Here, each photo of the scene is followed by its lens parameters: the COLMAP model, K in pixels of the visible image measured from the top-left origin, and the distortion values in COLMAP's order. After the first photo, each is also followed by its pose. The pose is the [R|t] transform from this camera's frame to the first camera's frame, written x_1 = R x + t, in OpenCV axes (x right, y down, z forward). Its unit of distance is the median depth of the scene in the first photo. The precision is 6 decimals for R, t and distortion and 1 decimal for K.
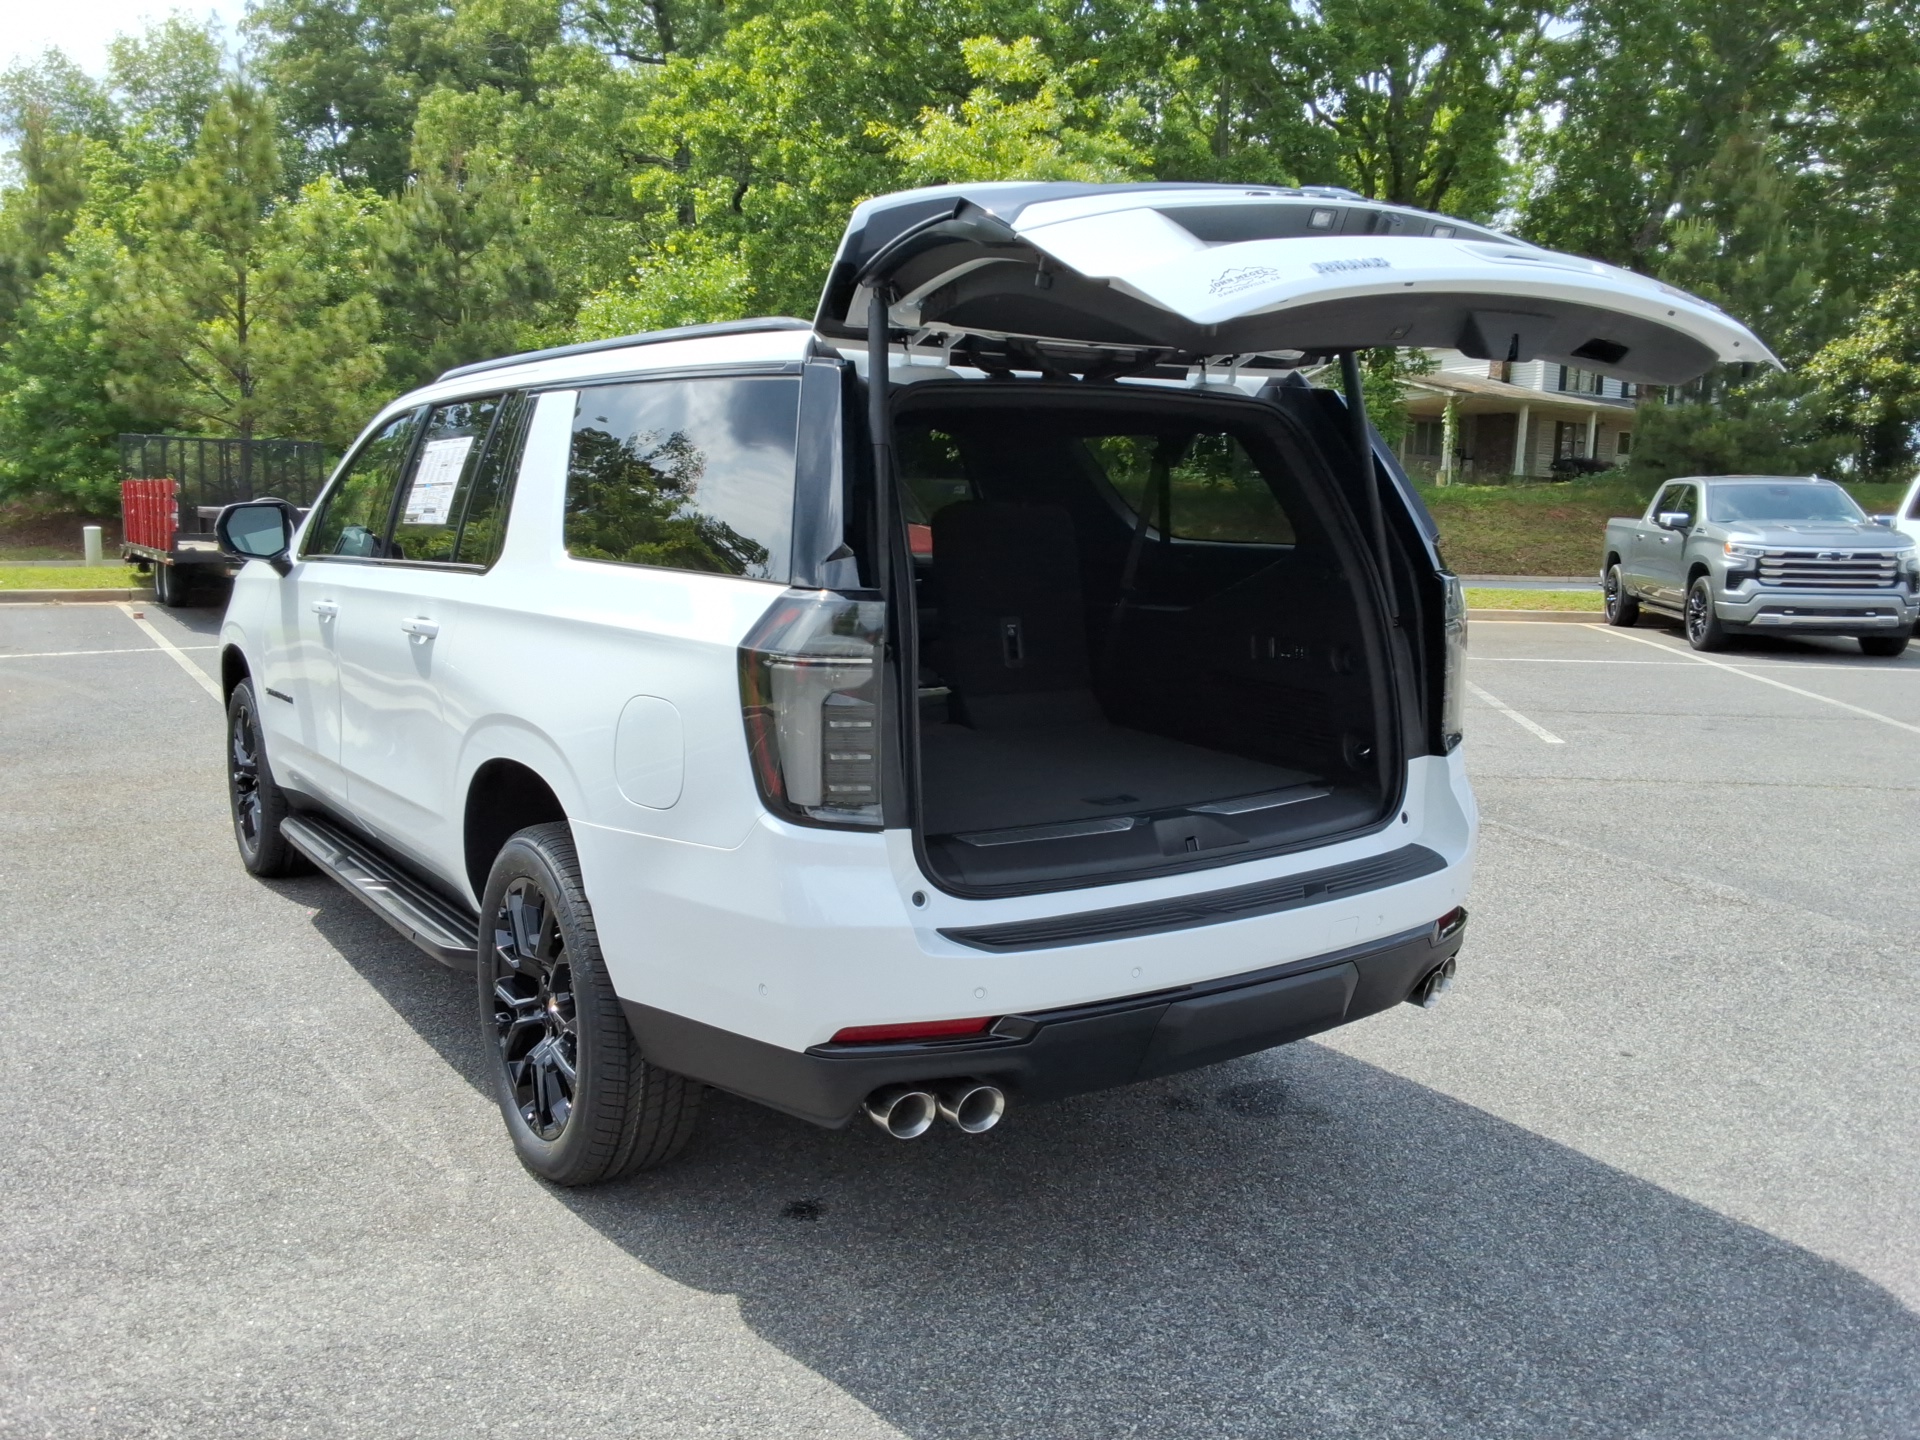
lens RADIAL K [[1560.7, 0, 966.0], [0, 1560.7, 689.3], [0, 0, 1]] dist [0.102042, -0.160914]
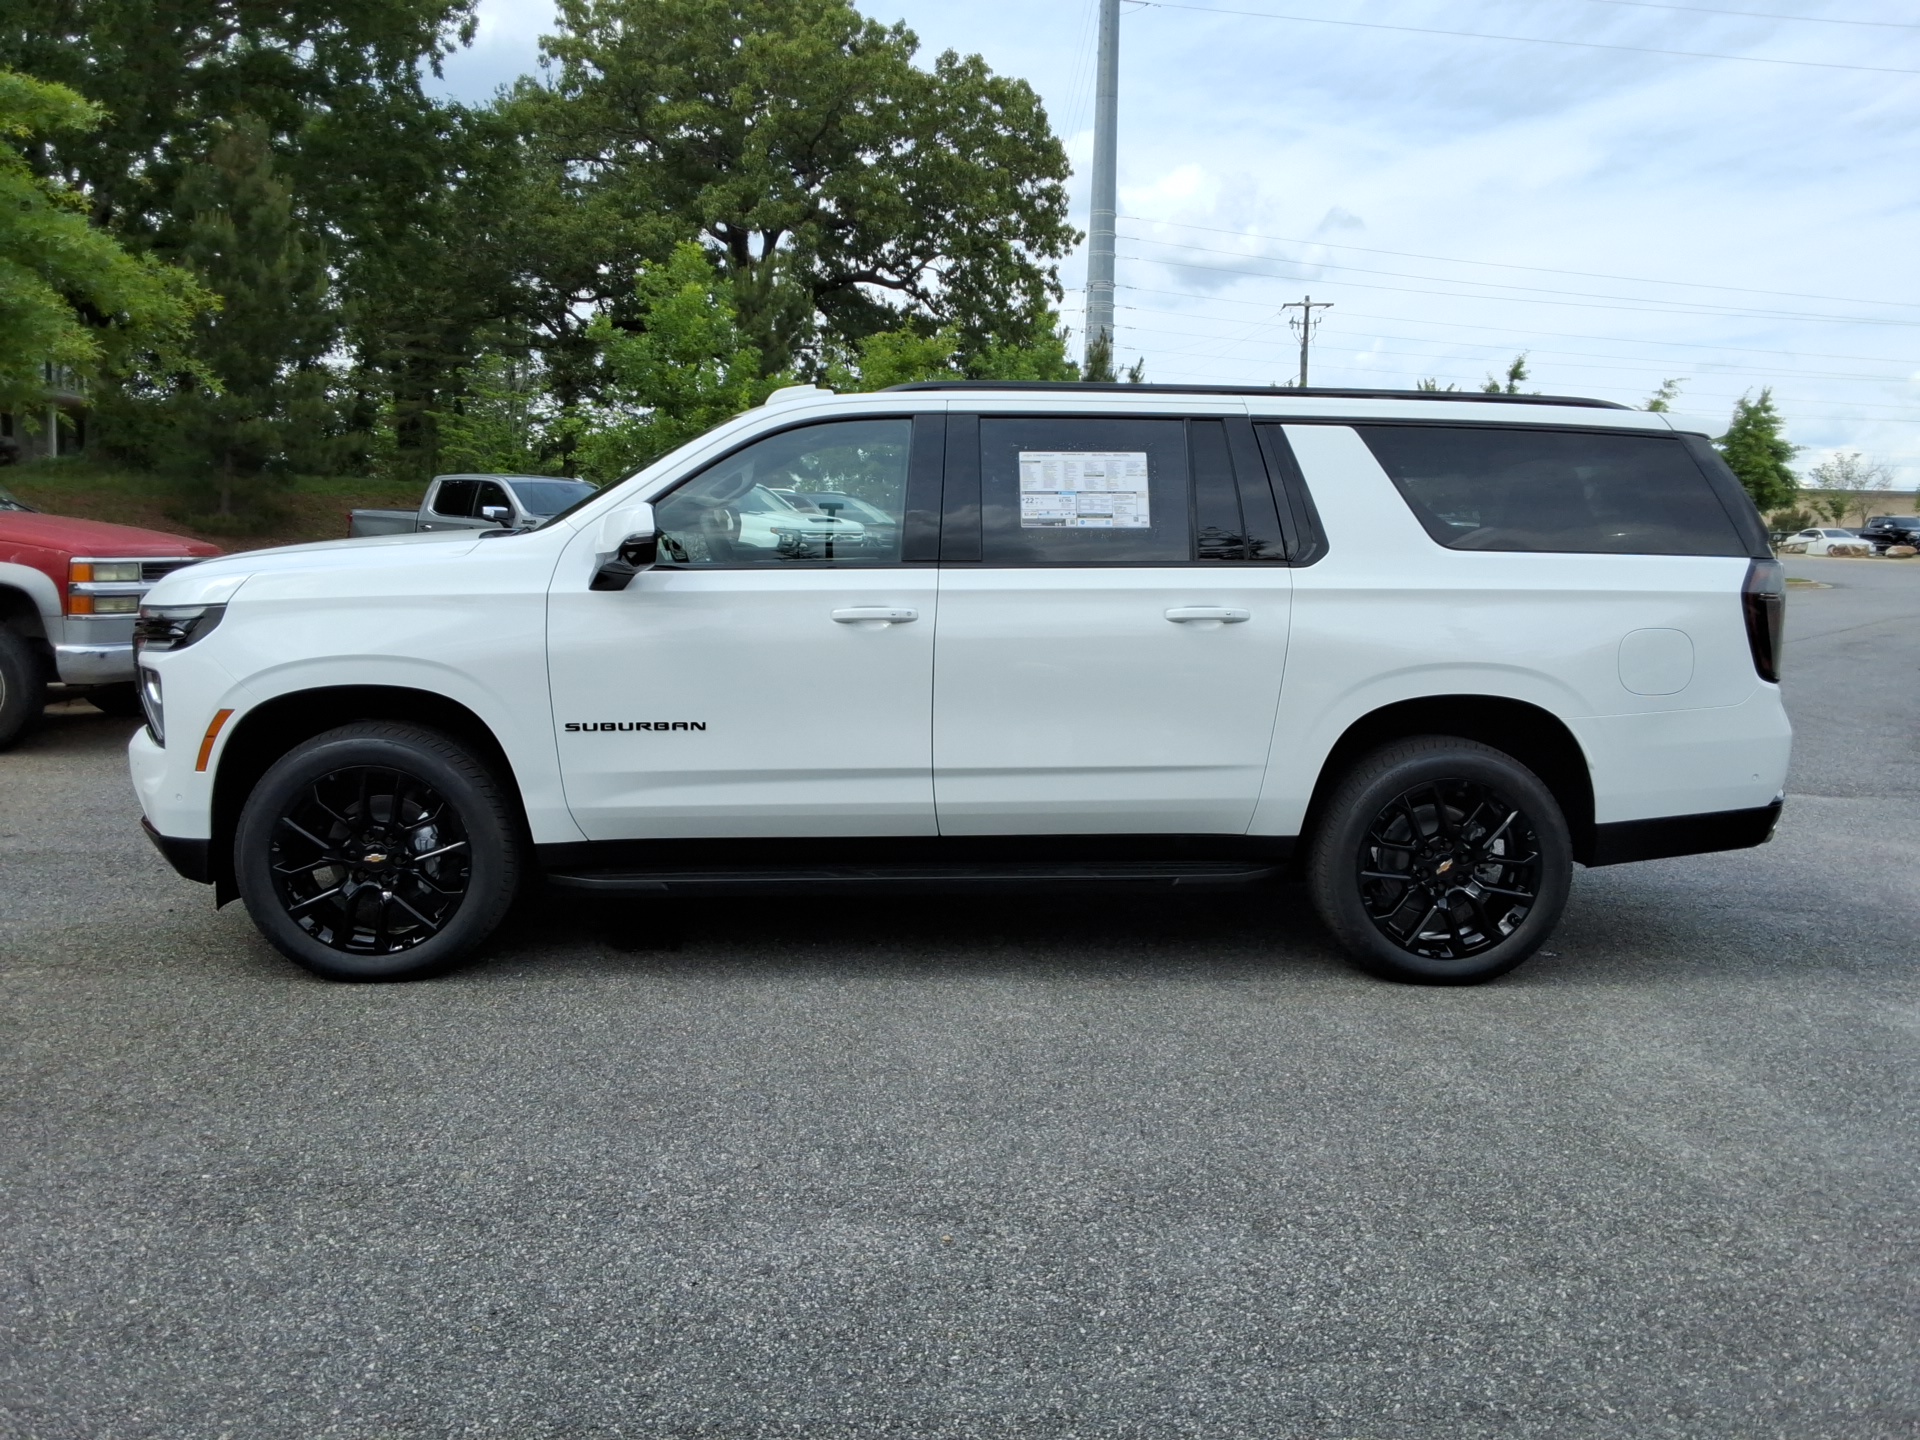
lens RADIAL K [[1568.9, 0, 966.6], [0, 1568.9, 676.1], [0, 0, 1]] dist [0.096296, -0.000966]
pose [[0.514718, -0.088017, 0.852830, -1.169753], [0.090590, 0.994732, 0.047987, -0.053149], [-0.852560, 0.052558, 0.519979, 0.433635]]
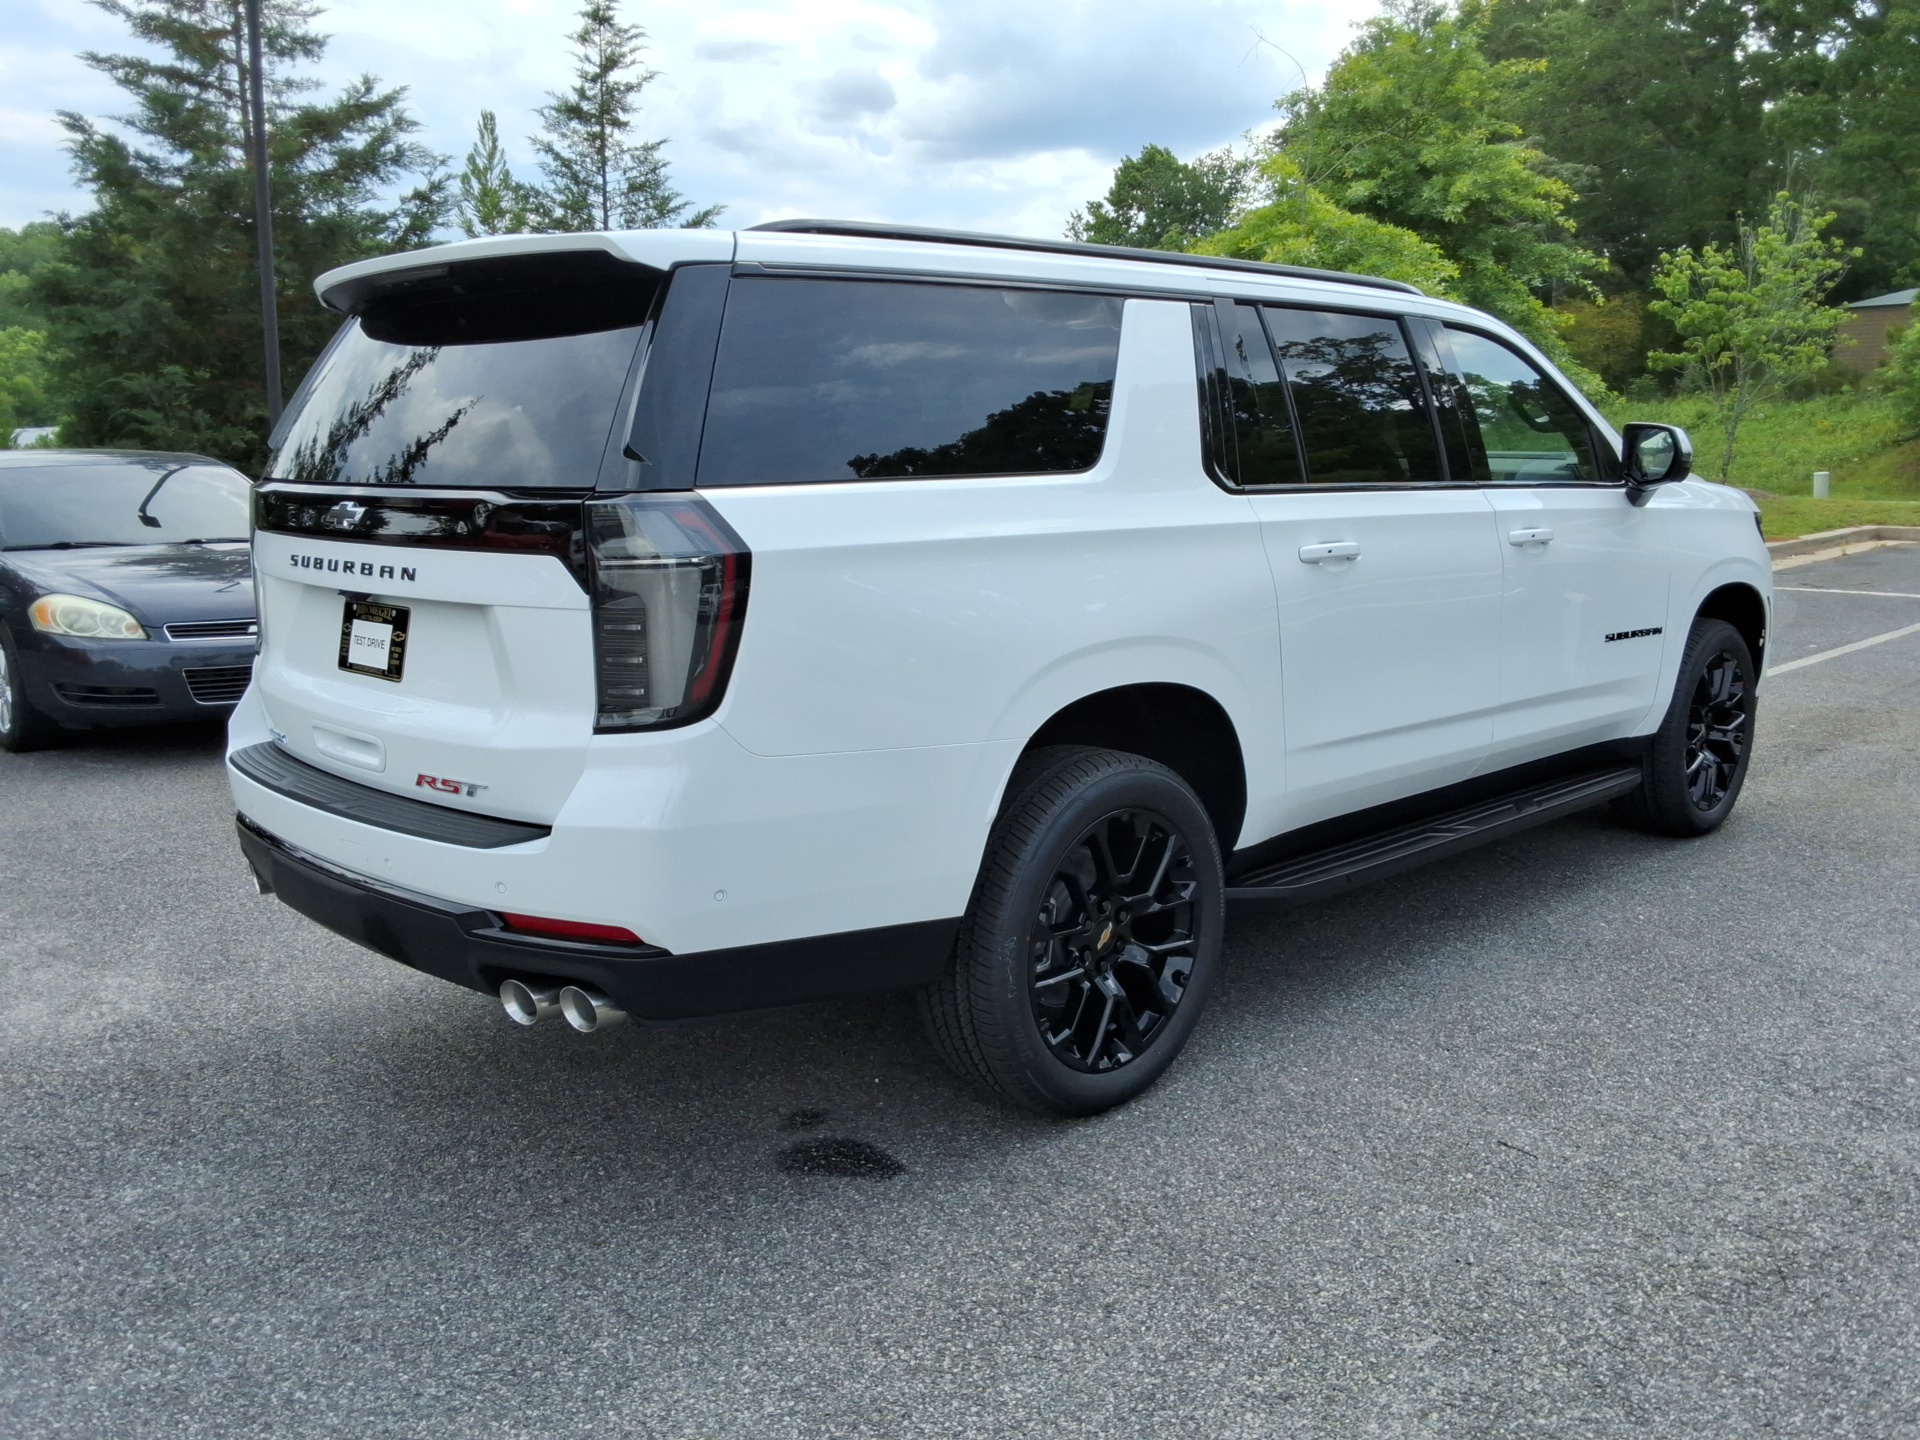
lens RADIAL K [[1531.8, 0, 960.0], [0, 1531.8, 720.0], [0, 0, 1]] dist [0.137910, -0.238172]
pose [[0.171415, 0.164128, -0.971431, 0.731851], [-0.111224, 0.982946, 0.146447, -0.064676], [0.978900, 0.082943, 0.186747, 0.710502]]
